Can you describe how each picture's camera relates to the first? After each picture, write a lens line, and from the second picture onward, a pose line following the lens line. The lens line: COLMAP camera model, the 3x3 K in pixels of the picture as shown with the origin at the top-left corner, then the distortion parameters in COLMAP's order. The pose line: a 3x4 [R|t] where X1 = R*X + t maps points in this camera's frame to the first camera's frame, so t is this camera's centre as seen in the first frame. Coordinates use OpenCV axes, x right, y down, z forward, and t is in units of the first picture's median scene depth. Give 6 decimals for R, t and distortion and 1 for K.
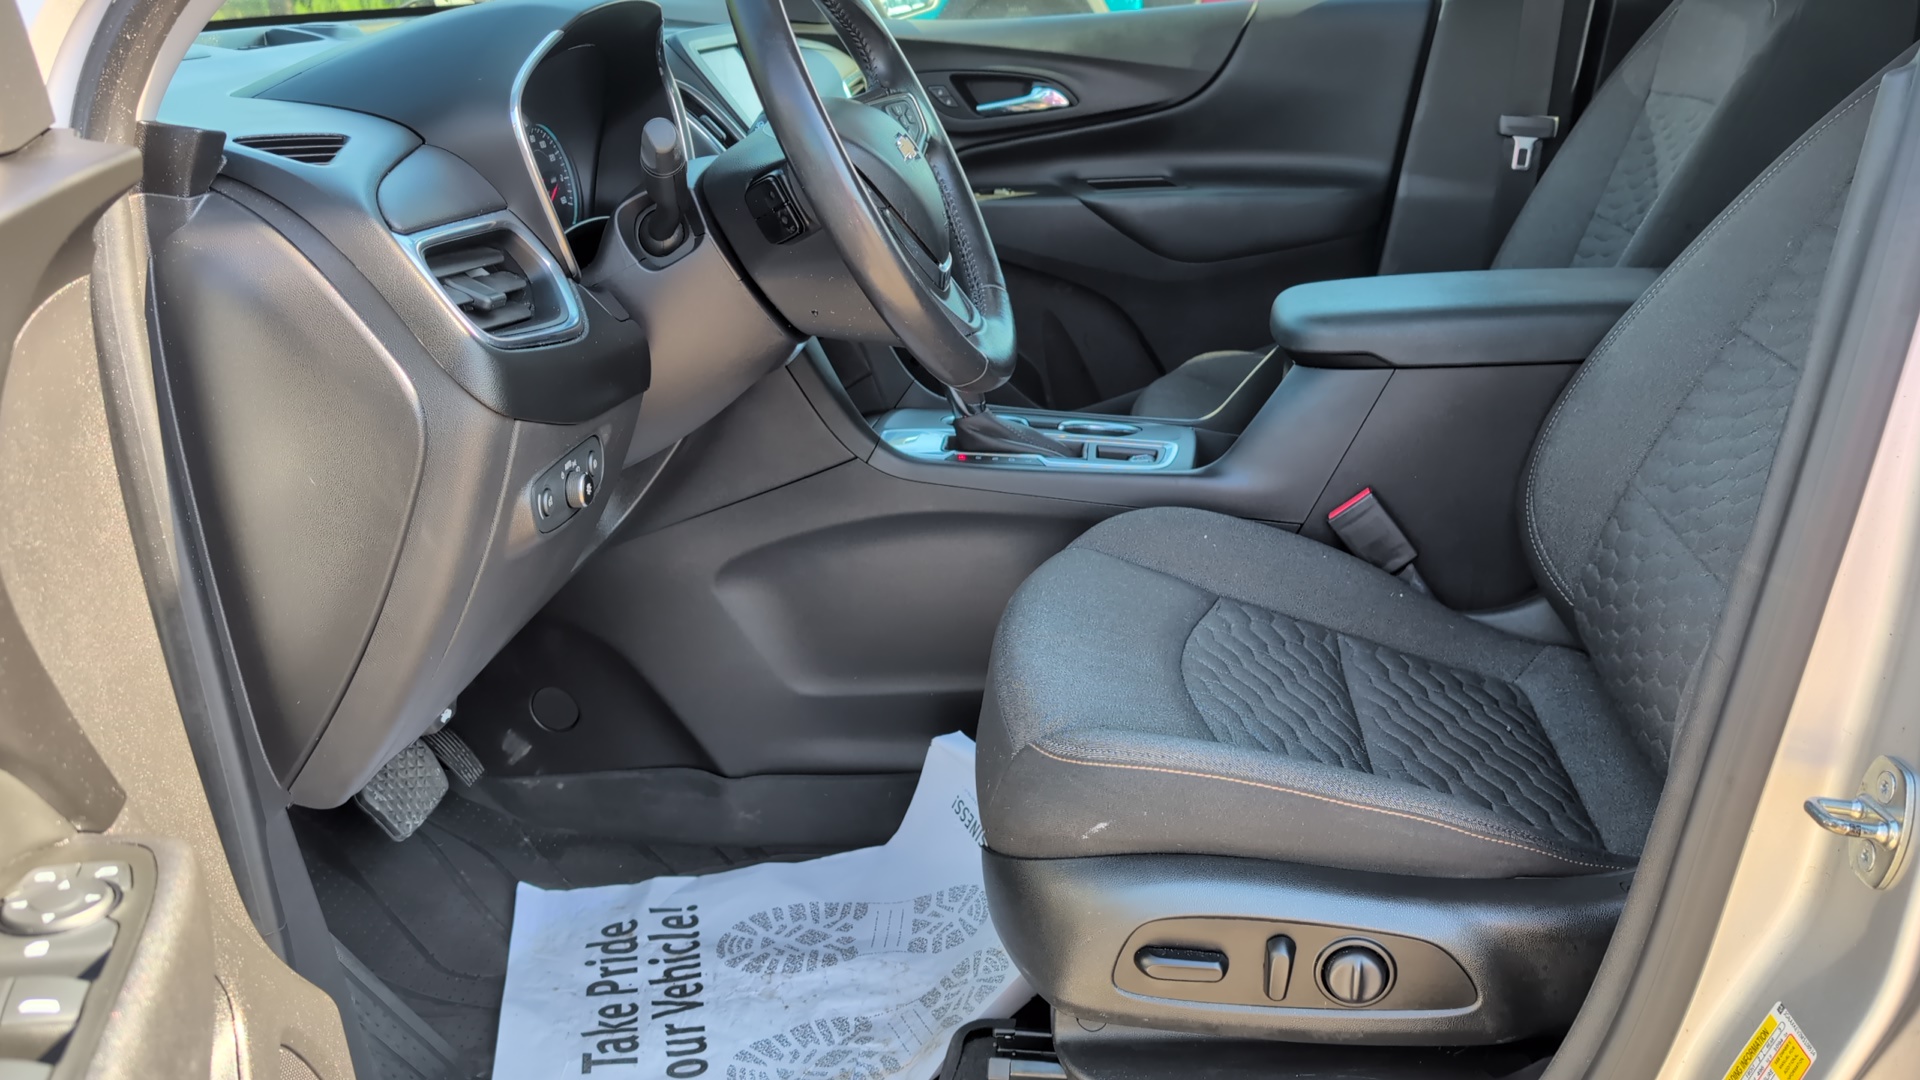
lens RADIAL K [[1645.1, 0, 960.0], [0, 1645.1, 540.0], [0, 0, 1]] dist [-0.009695, -0.007534]
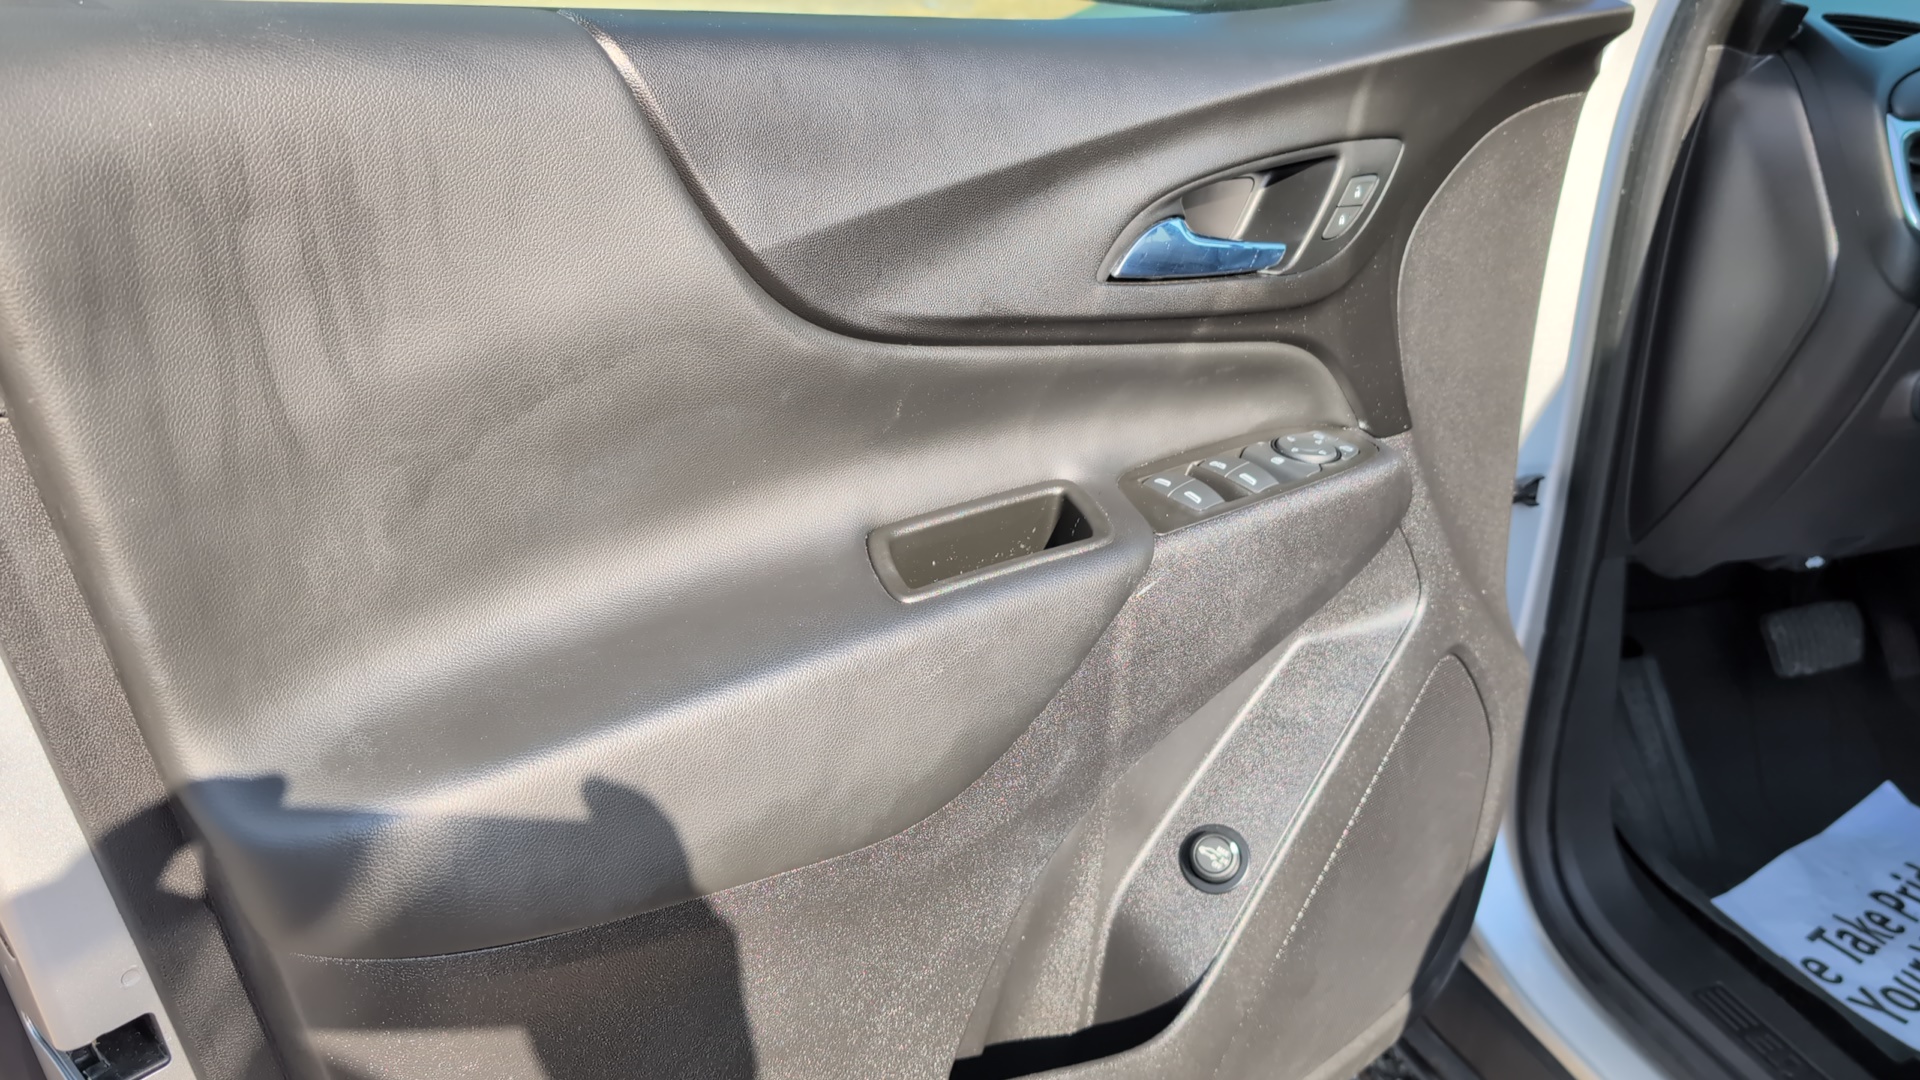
lens RADIAL K [[1571.4, 0, 929.3], [0, 1571.4, 540.4], [0, 0, 1]] dist [0.016627, -0.005591]
pose [[0.442705, 0.418499, -0.793014, 0.221870], [-0.338068, 0.897037, 0.284667, -0.006994], [0.830495, 0.142069, 0.538604, -0.063115]]
